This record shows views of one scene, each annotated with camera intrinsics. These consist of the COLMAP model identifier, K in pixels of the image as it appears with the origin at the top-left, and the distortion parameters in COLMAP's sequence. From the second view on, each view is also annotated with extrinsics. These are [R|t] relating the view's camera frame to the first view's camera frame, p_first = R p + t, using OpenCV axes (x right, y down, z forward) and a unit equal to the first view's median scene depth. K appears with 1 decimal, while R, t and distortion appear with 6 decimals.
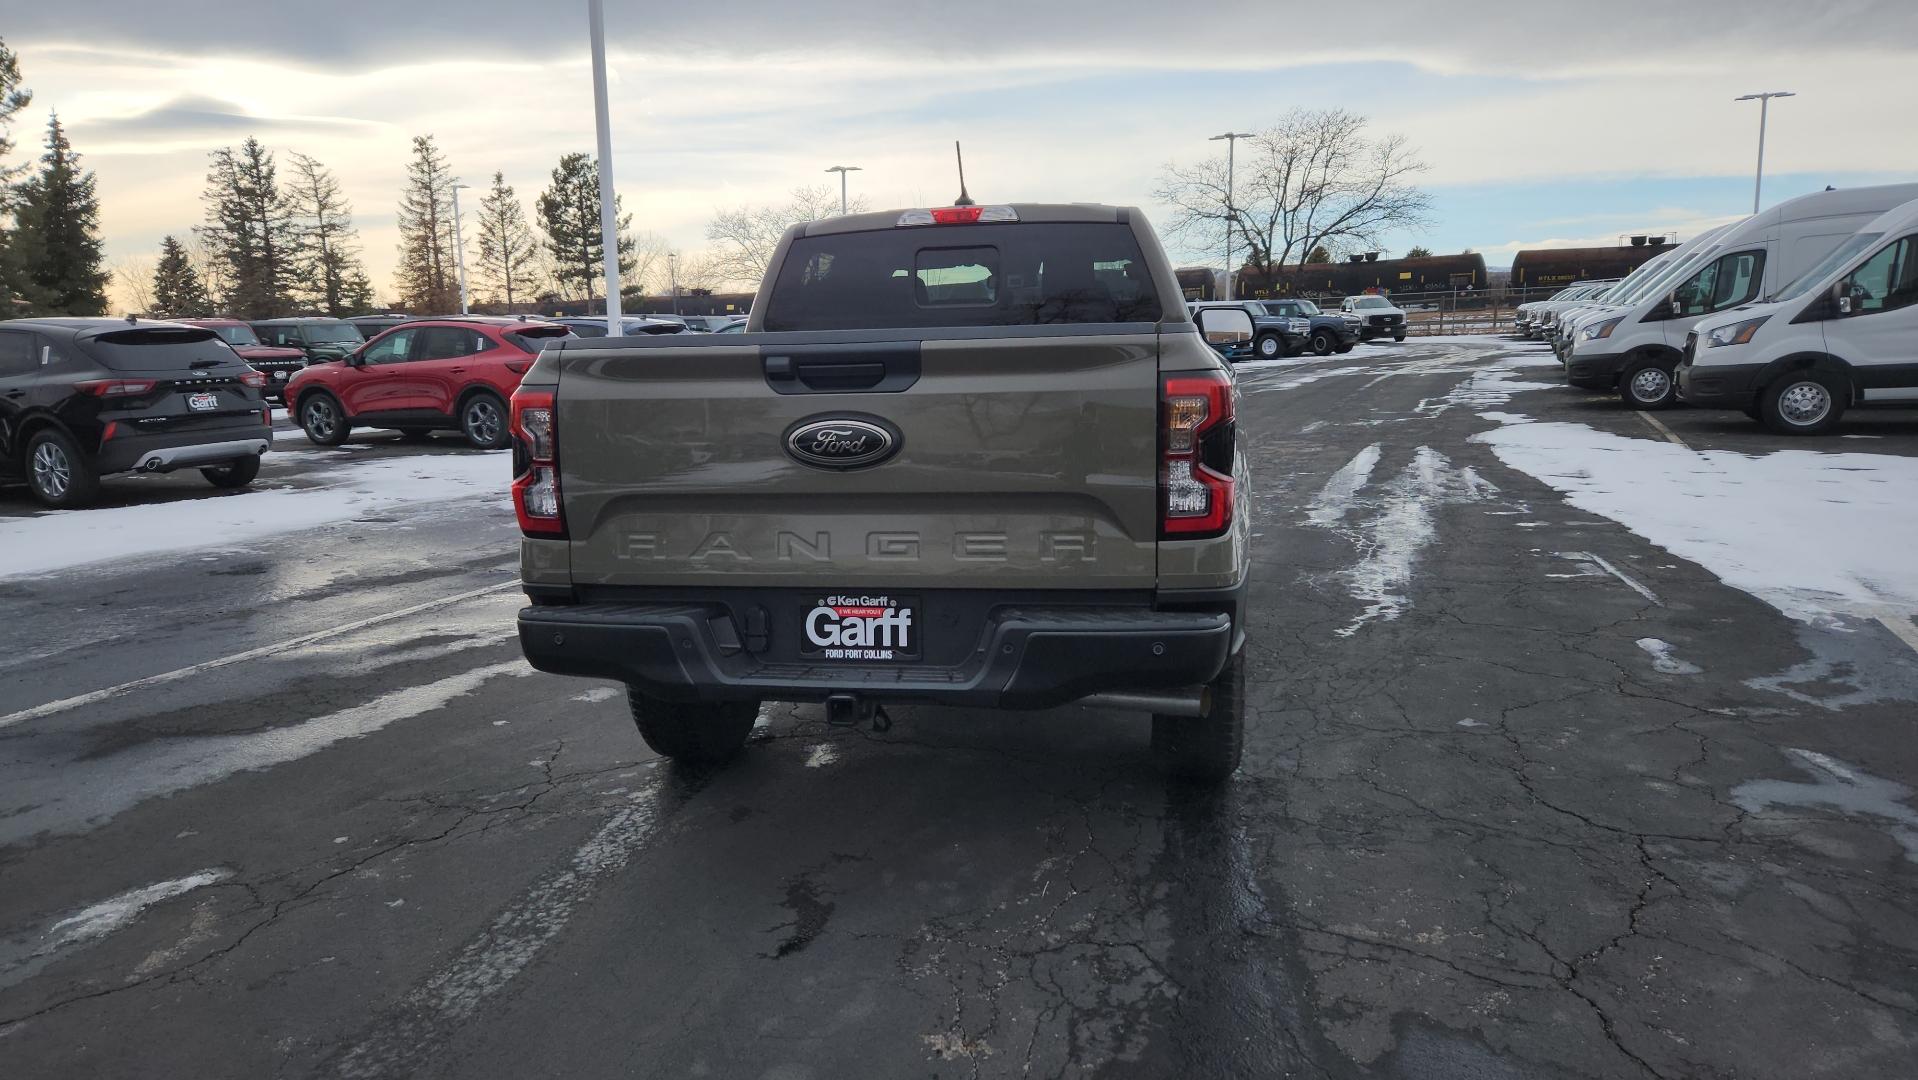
lens RADIAL K [[1285.5, 0, 938.5], [0, 1285.5, 537.0], [0, 0, 1]] dist [0.063045, -0.040955]
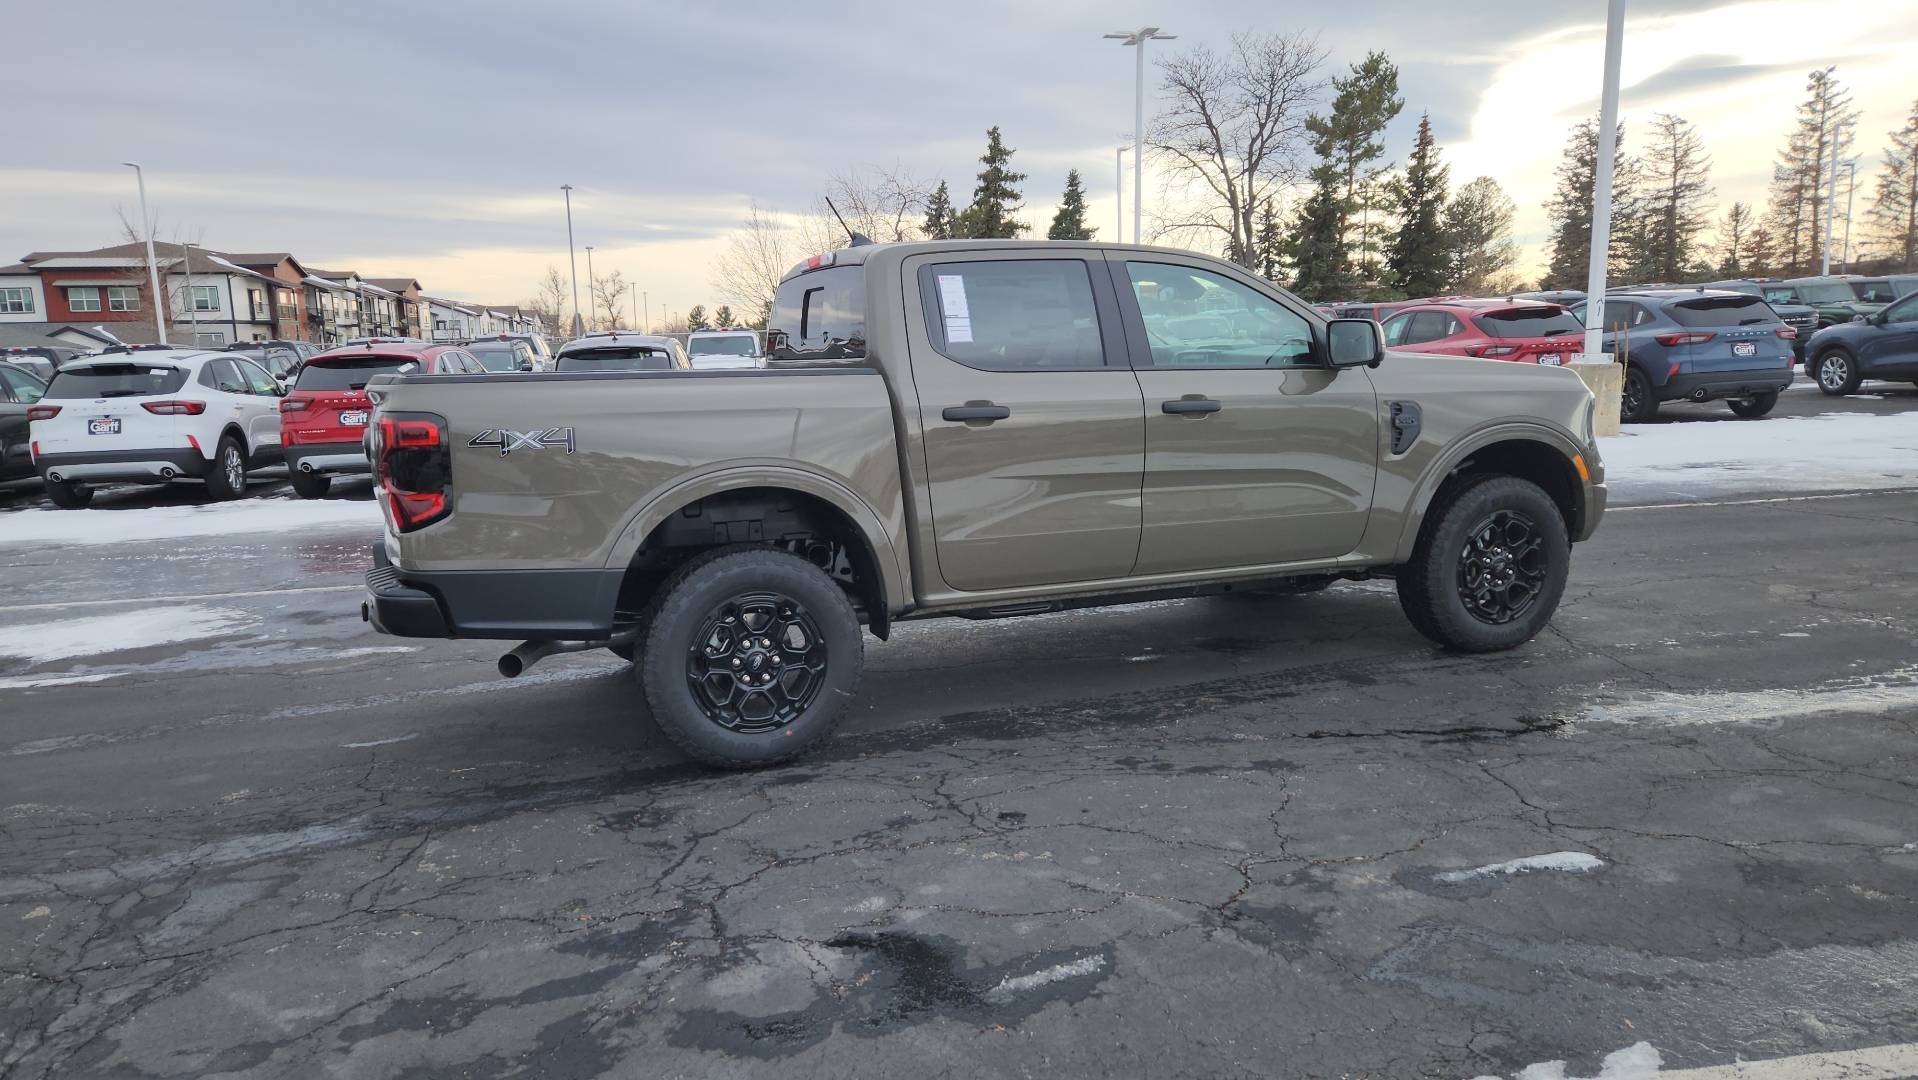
lens RADIAL K [[1285.5, 0, 917.3], [0, 1285.5, 553.0], [0, 0, 1]] dist [0.073105, -0.055737]
pose [[0.519997, 0.141404, -0.842382, 0.082423], [-0.109421, 0.989104, 0.098488, -0.008608], [0.847130, 0.040961, 0.529804, 0.035963]]
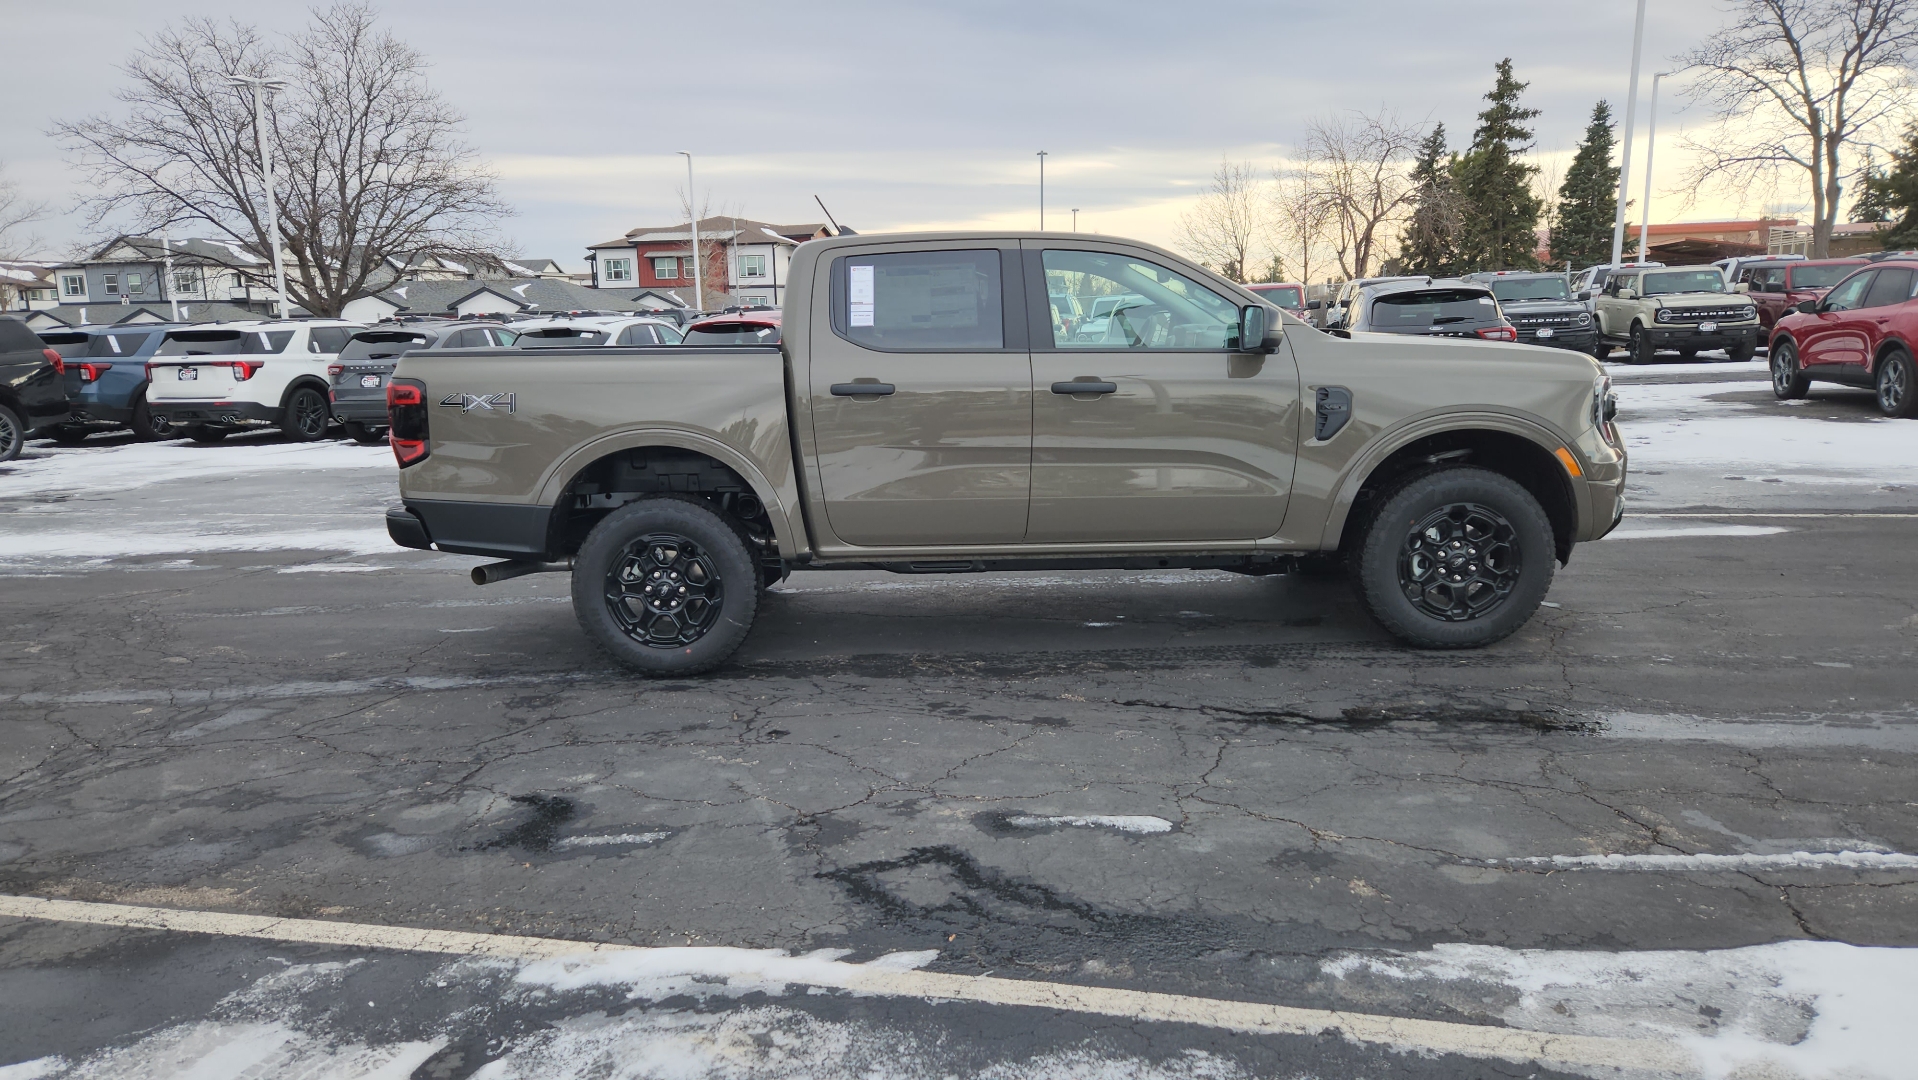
lens RADIAL K [[1285.5, 0, 928.6], [0, 1285.5, 566.2], [0, 0, 1]] dist [0.073105, -0.055737]
pose [[0.162534, 0.202818, -0.965633, 0.106114], [-0.123609, 0.975122, 0.184005, -0.014705], [0.978930, 0.089453, 0.183561, 0.069407]]
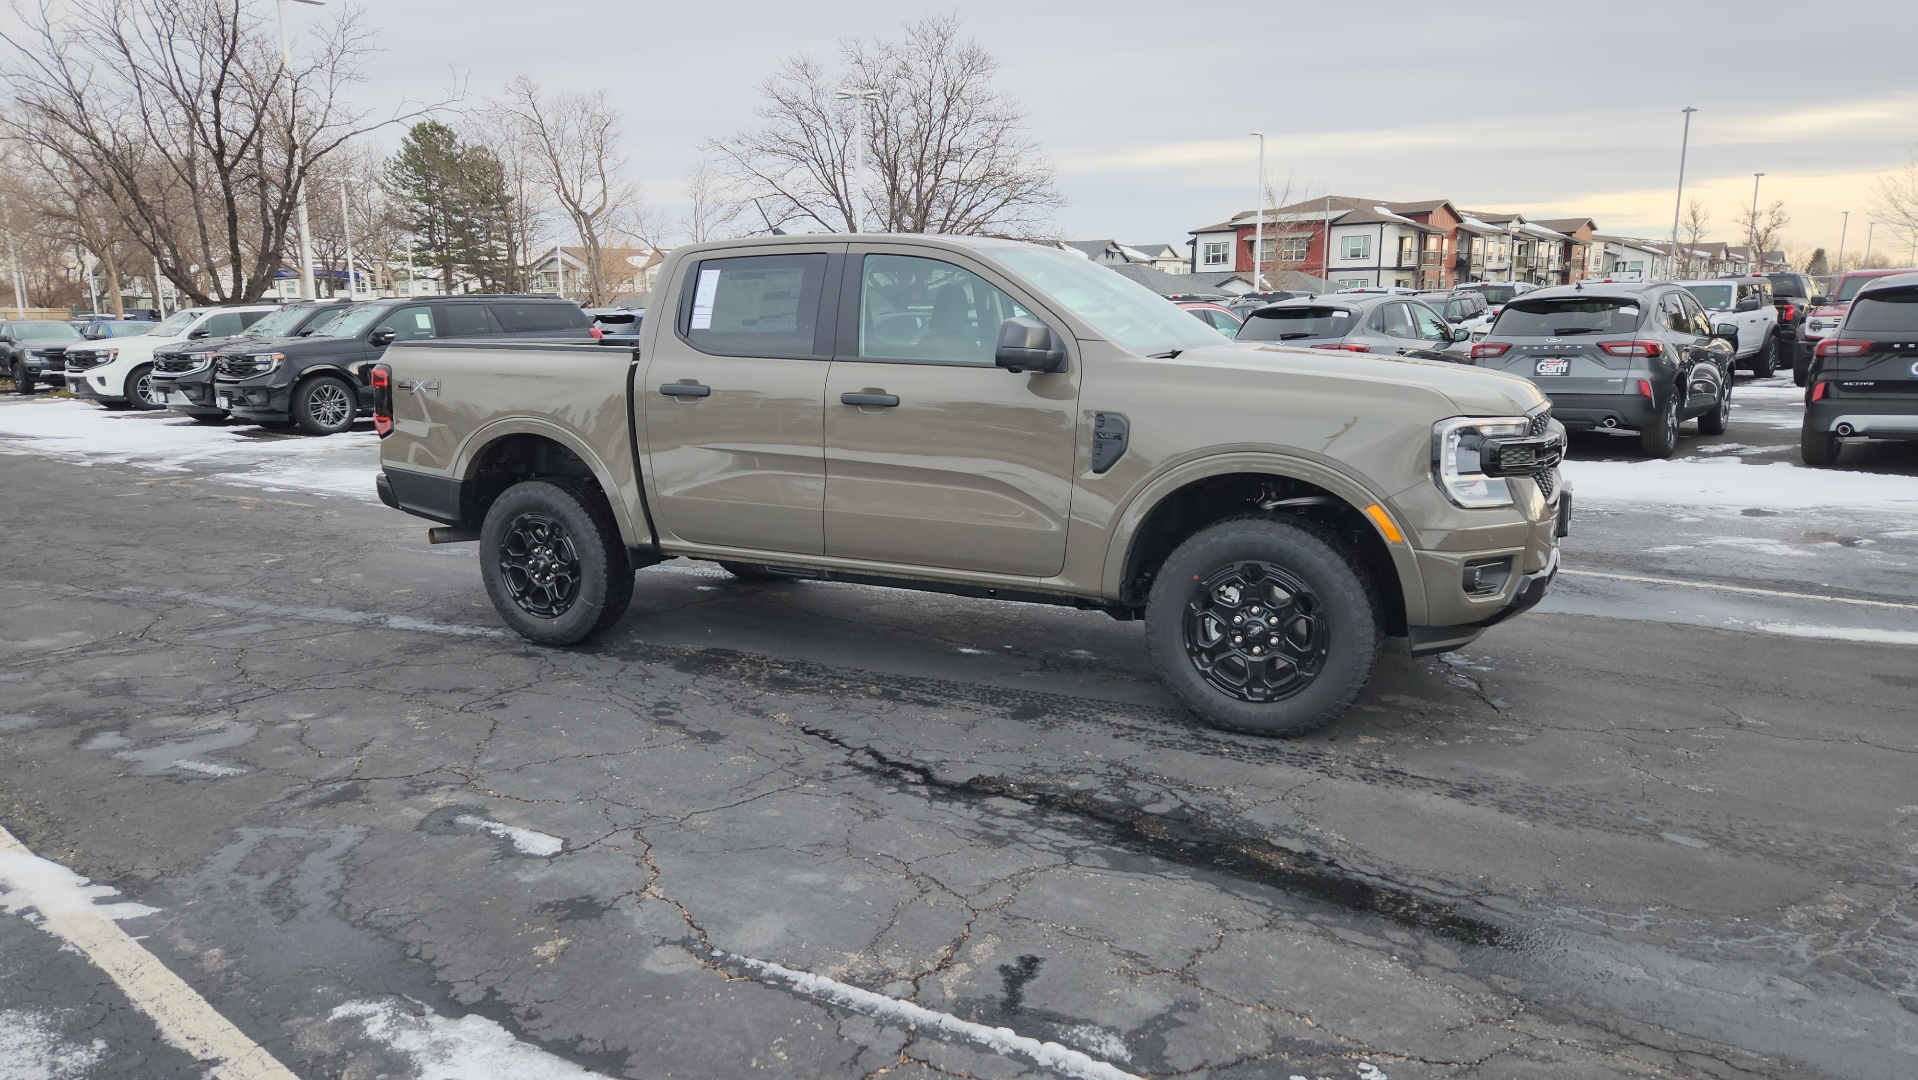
lens RADIAL K [[1286.3, 0, 928.6], [0, 1286.3, 559.5], [0, 0, 1]] dist [0.068076, -0.041082]
pose [[-0.309140, 0.202436, -0.929221, 0.099299], [-0.124187, 0.960123, 0.250483, -0.023249], [0.942873, 0.192831, -0.271672, 0.123607]]
